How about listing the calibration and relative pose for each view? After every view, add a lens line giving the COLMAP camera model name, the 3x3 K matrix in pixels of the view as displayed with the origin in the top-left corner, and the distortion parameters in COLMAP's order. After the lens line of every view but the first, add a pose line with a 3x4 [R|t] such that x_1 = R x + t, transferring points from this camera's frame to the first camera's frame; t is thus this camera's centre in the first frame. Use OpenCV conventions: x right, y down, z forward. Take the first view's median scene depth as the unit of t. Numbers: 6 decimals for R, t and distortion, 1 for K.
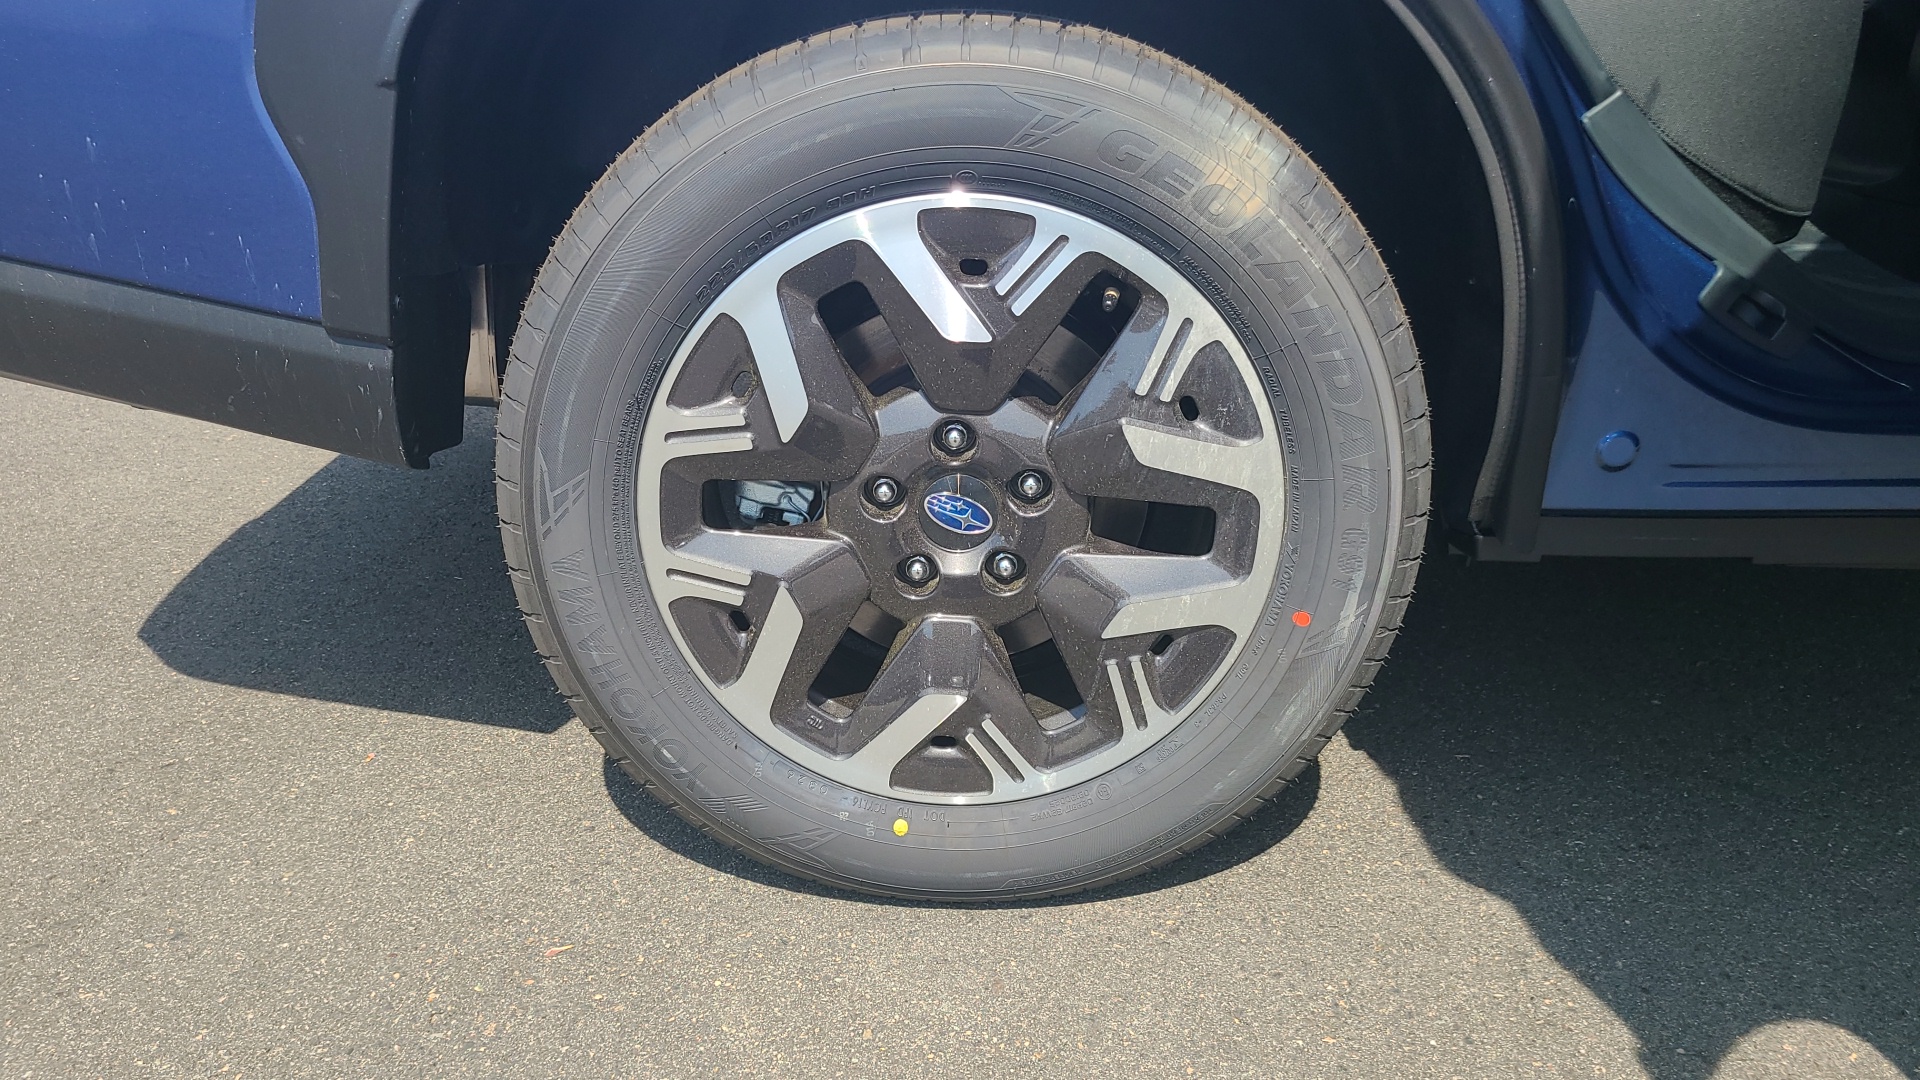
lens RADIAL K [[1453.0, 0, 944.8], [0, 1453.0, 539.9], [0, 0, 1]] dist [0.036318, -0.018460]
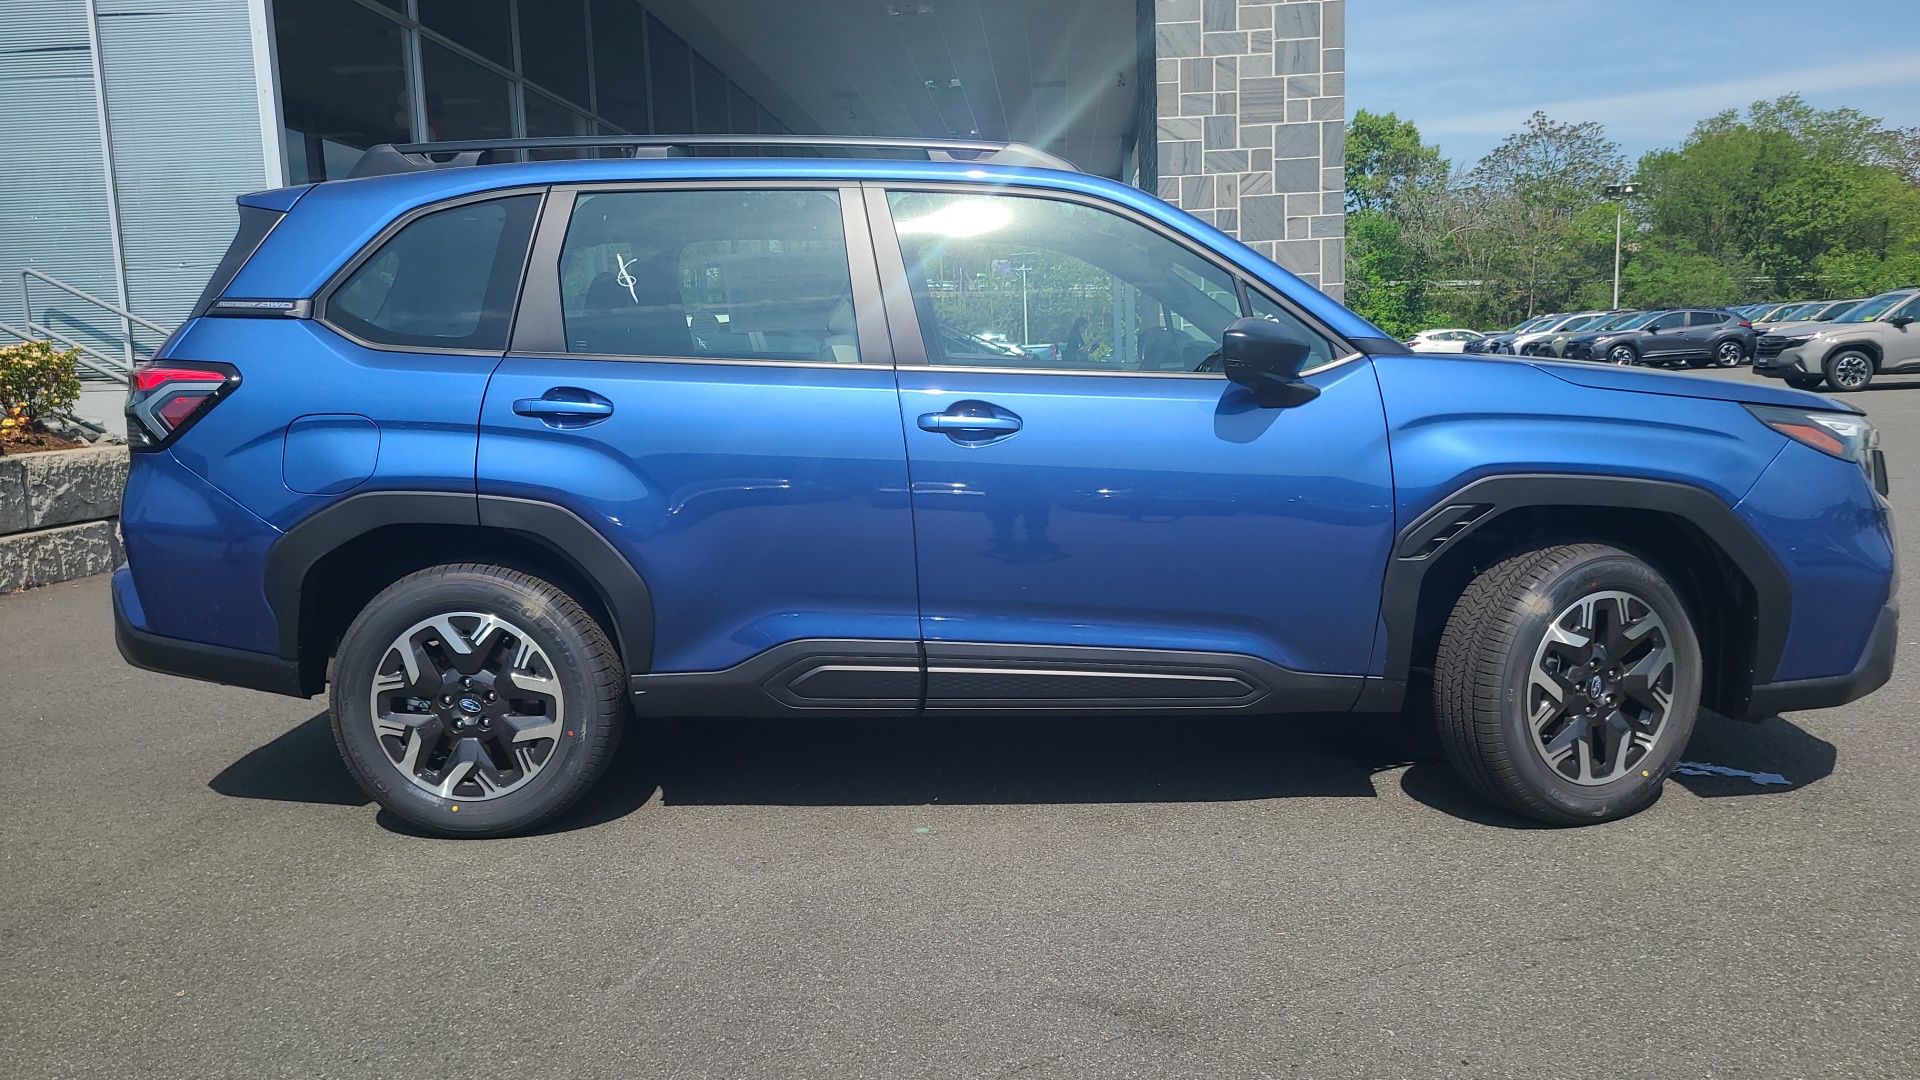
lens RADIAL K [[1453.0, 0, 945.4], [0, 1453.0, 552.0], [0, 0, 1]] dist [0.036318, -0.018460]
pose [[0.999300, -0.034439, -0.014606, 1.145756], [0.030618, 0.977317, -0.209558, 0.367354], [0.021492, 0.208965, 0.977687, -2.275574]]
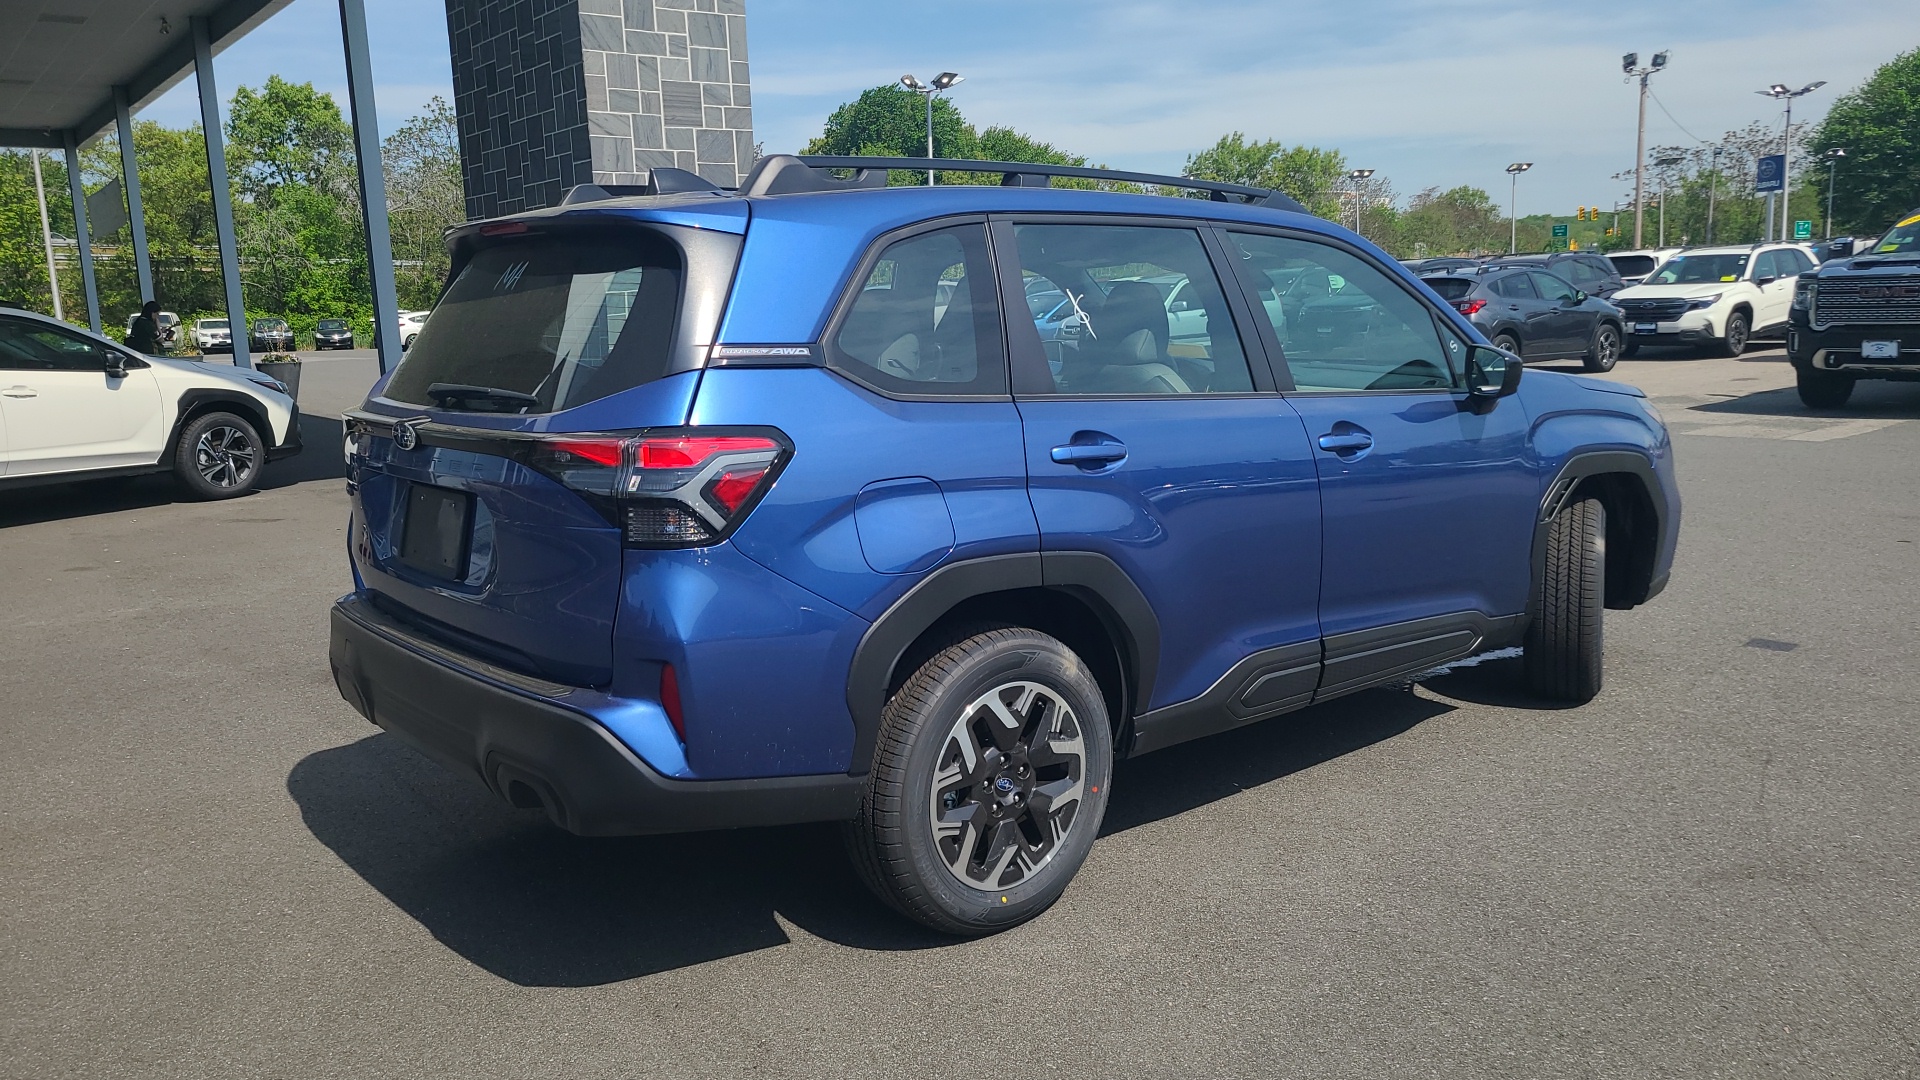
lens RADIAL K [[1453.0, 0, 926.7], [0, 1453.0, 539.2], [0, 0, 1]] dist [0.036318, -0.018460]
pose [[0.753521, -0.140533, 0.642228, -1.971081], [0.259534, 0.961129, -0.094194, -0.264120], [-0.604027, 0.237657, 0.760704, -1.302990]]
